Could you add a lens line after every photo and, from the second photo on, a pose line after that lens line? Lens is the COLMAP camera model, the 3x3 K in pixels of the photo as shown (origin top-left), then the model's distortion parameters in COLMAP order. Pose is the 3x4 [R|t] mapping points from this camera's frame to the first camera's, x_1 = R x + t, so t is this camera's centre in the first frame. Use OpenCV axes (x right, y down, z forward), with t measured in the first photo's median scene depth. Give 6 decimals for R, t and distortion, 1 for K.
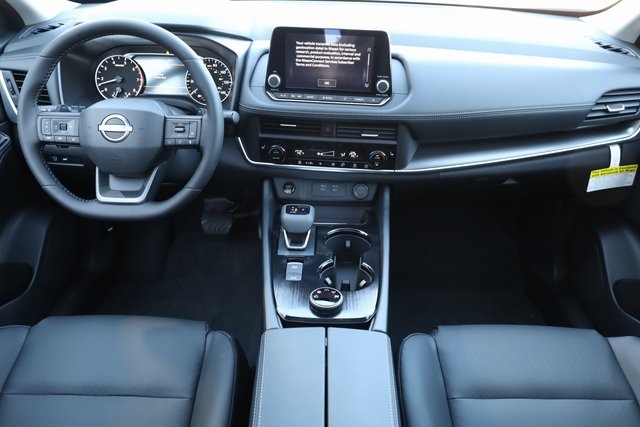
lens RADIAL K [[501.2, 0, 320.0], [0, 501.2, 213.5], [0, 0, 1]] dist [0.014866, 0.004546]
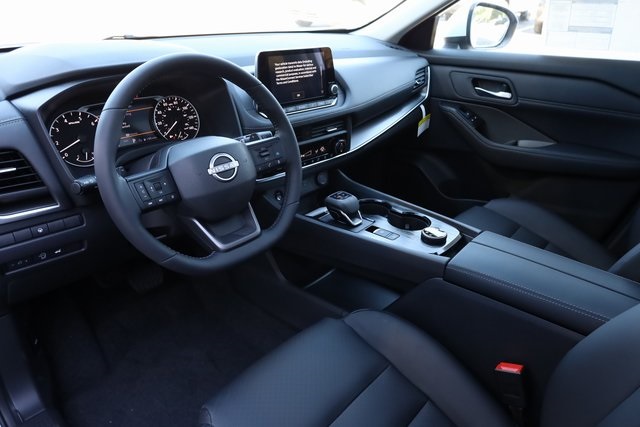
lens RADIAL K [[445.9, 0, 320.0], [0, 445.9, 213.5], [0, 0, 1]] dist [0.045457, -0.000651]
pose [[0.652070, -0.343559, 0.675850, -0.768086], [0.369667, 0.922364, 0.112211, -0.100663], [-0.661930, 0.176670, 0.728448, 0.239452]]
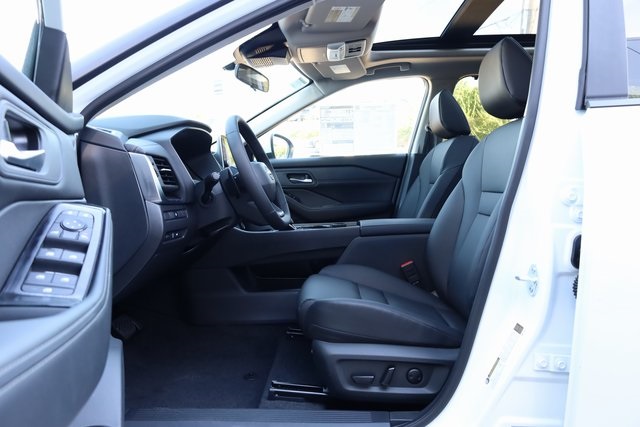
lens RADIAL K [[445.9, 0, 320.0], [0, 445.9, 213.5], [0, 0, 1]] dist [0.045457, -0.000651]
pose [[0.024914, -0.100393, 0.994636, -1.629801], [0.510645, 0.856630, 0.073673, -0.064634], [-0.859431, 0.506070, 0.072608, 0.685279]]
